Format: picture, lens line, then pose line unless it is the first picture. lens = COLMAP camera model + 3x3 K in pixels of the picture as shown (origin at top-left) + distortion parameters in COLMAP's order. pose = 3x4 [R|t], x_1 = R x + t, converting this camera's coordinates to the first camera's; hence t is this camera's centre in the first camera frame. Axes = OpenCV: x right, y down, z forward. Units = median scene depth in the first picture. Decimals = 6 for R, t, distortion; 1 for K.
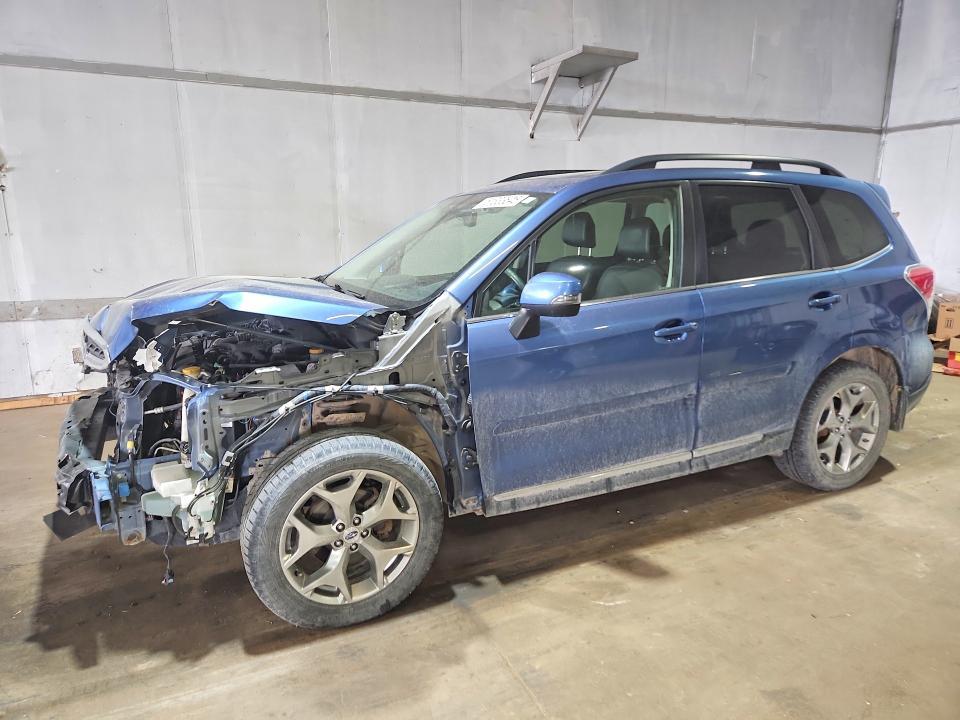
lens RADIAL K [[681.0, 0, 465.1], [0, 681.0, 359.1], [0, 0, 1]] dist [0.049369, -0.035261]
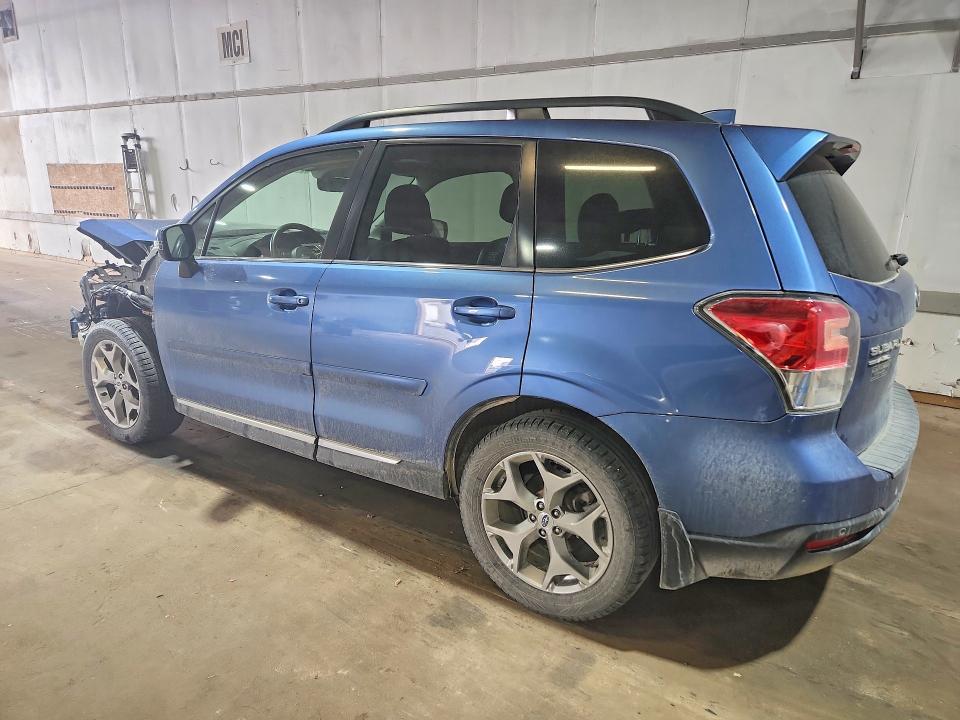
lens RADIAL K [[681.0, 0, 465.1], [0, 681.0, 359.1], [0, 0, 1]] dist [0.049369, -0.035261]
pose [[0.457893, 0.219204, -0.861559, 1.189958], [-0.199542, 0.969739, 0.140677, -0.136522], [0.866324, 0.107502, 0.487777, 0.707949]]
